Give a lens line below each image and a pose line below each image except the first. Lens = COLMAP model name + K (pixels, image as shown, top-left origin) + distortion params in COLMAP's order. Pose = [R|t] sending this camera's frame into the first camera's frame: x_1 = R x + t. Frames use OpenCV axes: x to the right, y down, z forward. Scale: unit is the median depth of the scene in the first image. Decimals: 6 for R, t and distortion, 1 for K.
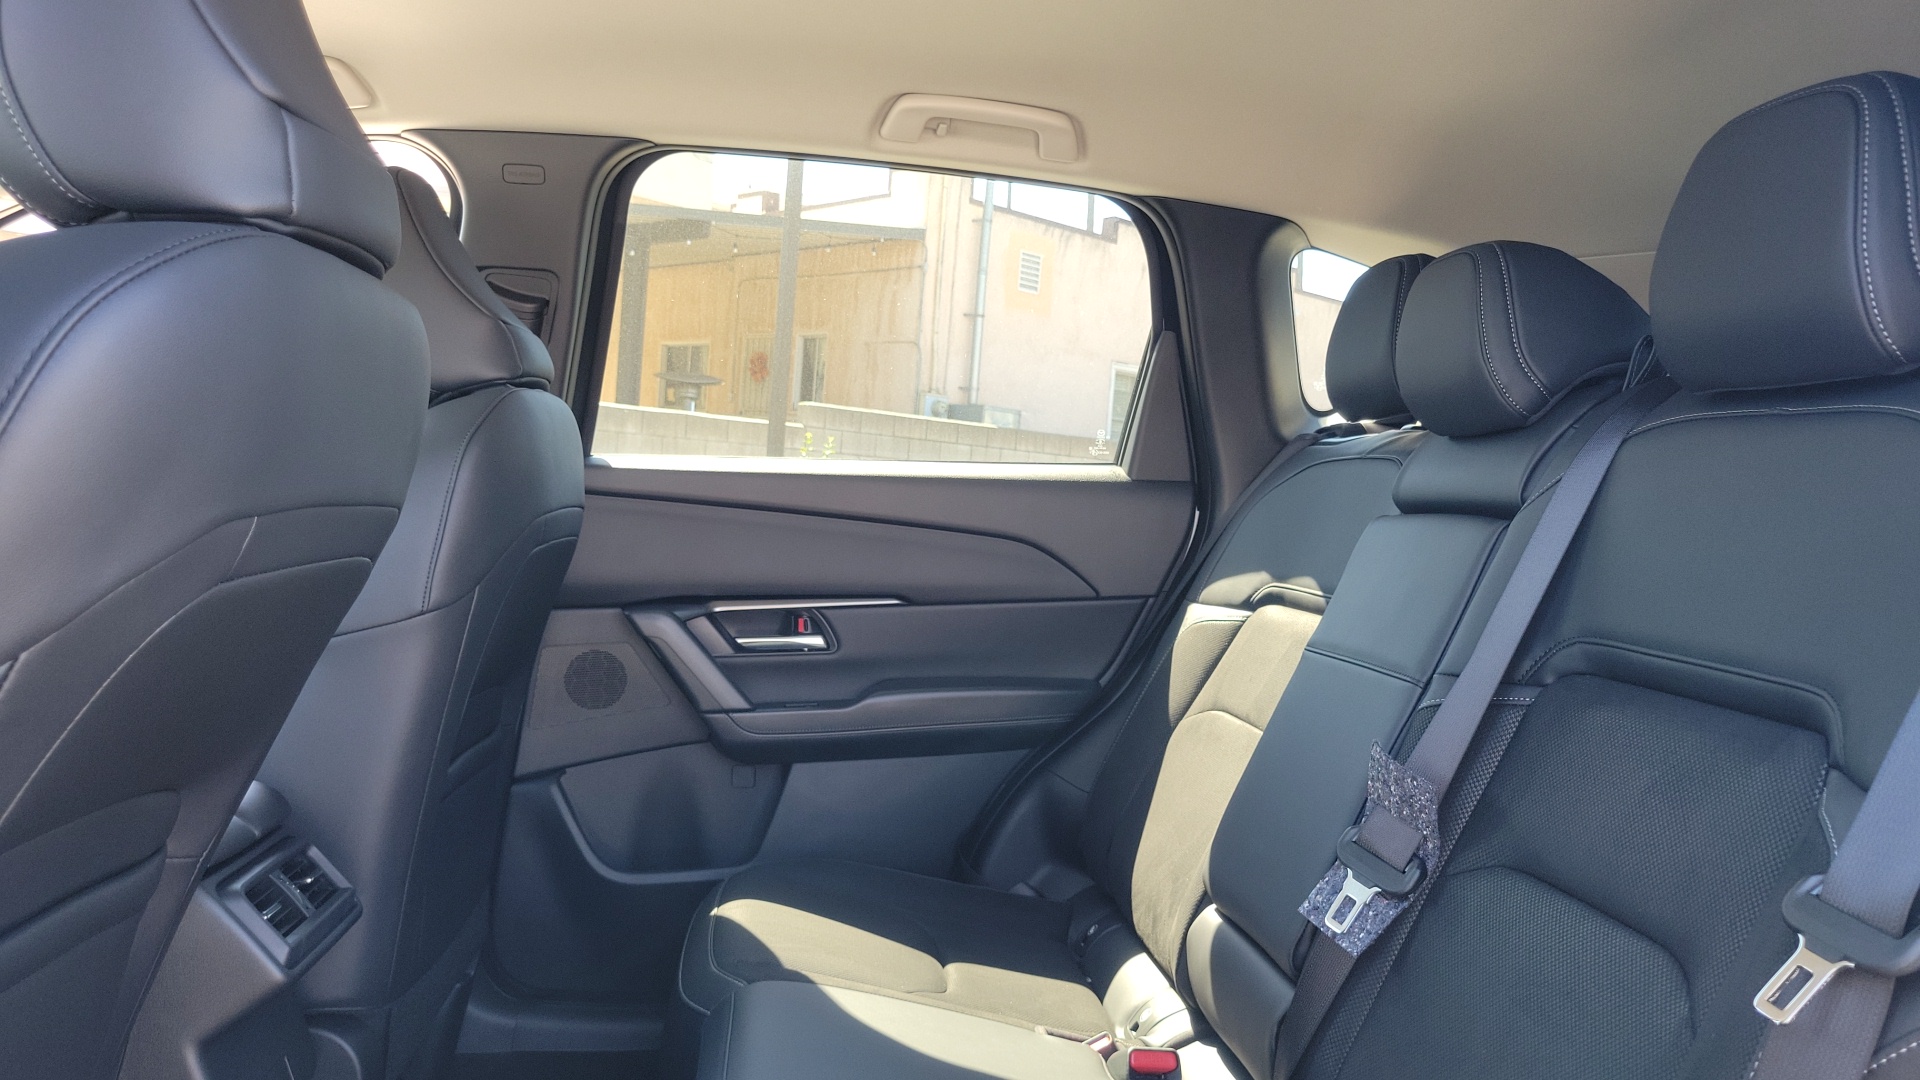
lens RADIAL K [[1451.0, 0, 957.9], [0, 1451.0, 546.6], [0, 0, 1]] dist [0.027246, -0.007176]
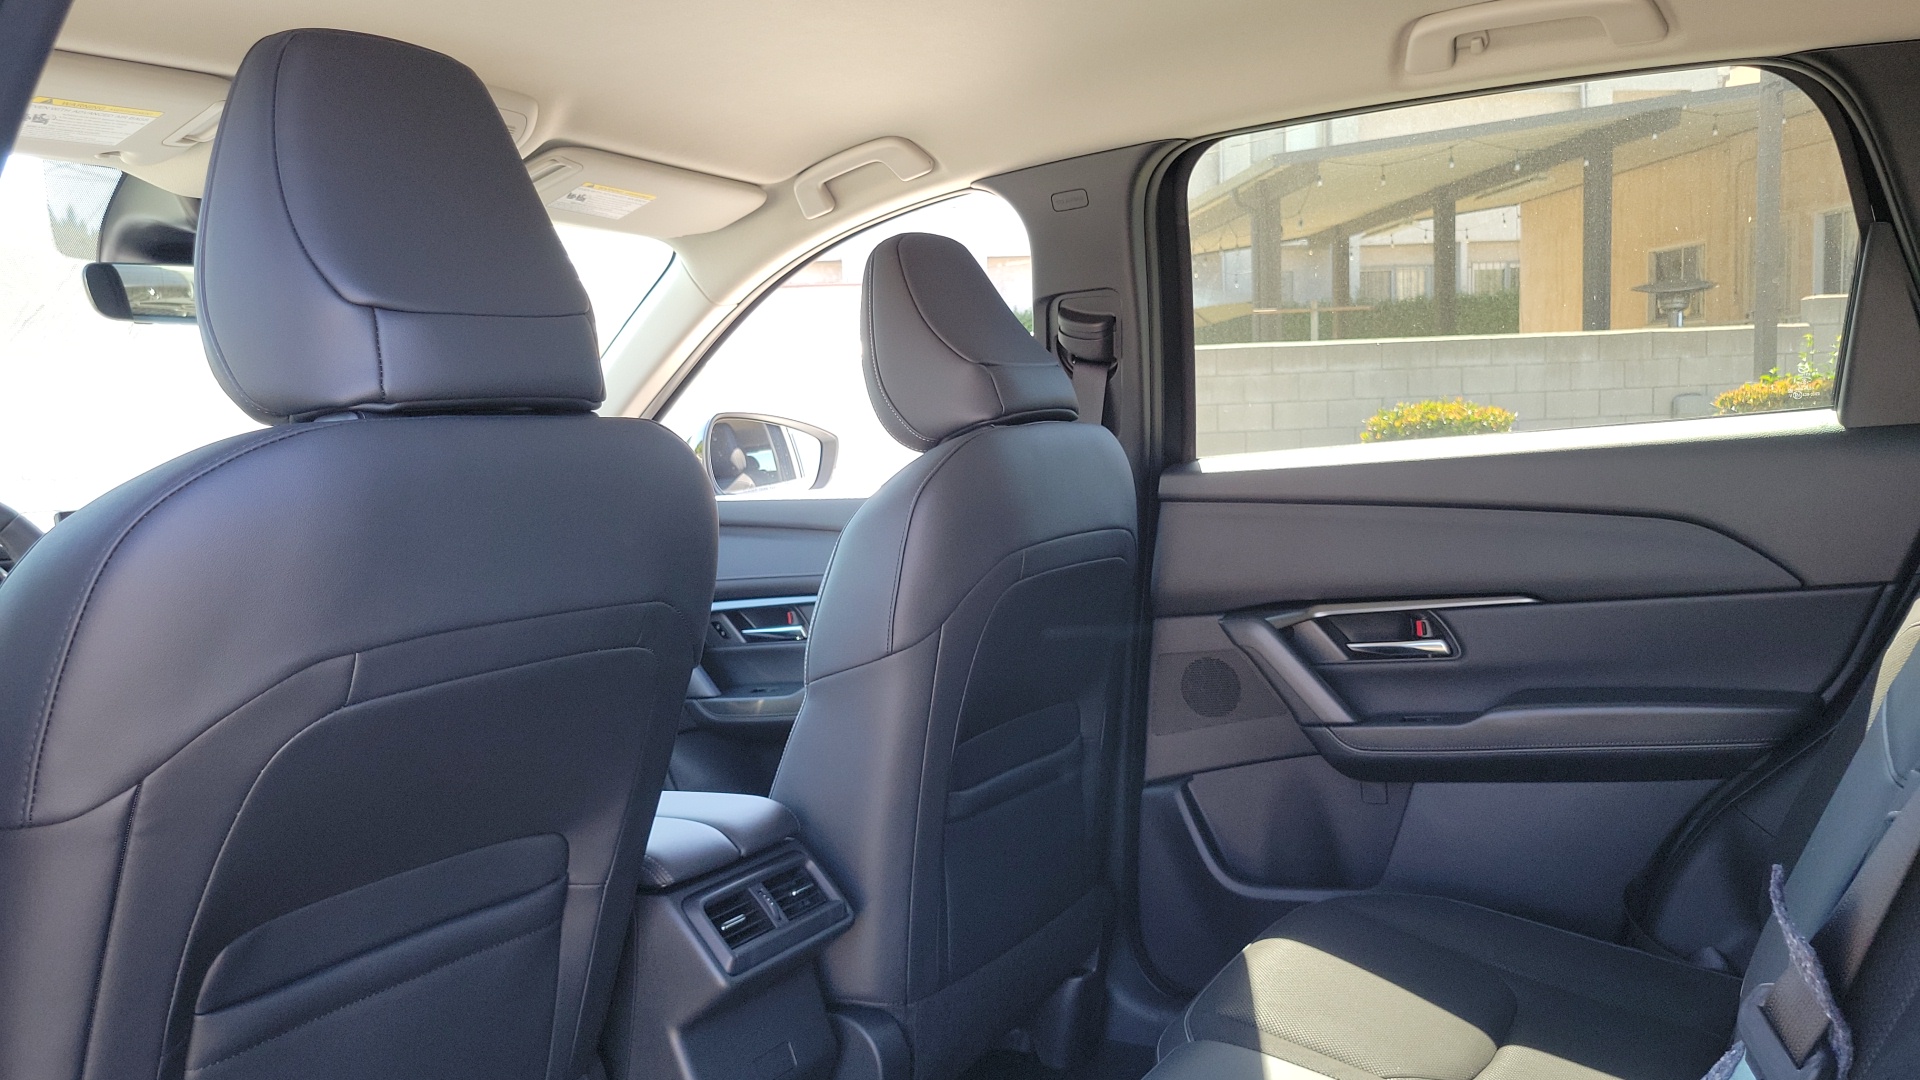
lens RADIAL K [[1451.0, 0, 957.9], [0, 1451.0, 546.6], [0, 0, 1]] dist [0.027246, -0.007176]
pose [[0.774933, -0.047760, -0.630237, 0.243798], [0.074731, 0.997070, 0.016329, -0.032627], [0.627610, -0.059752, 0.776231, 0.131582]]
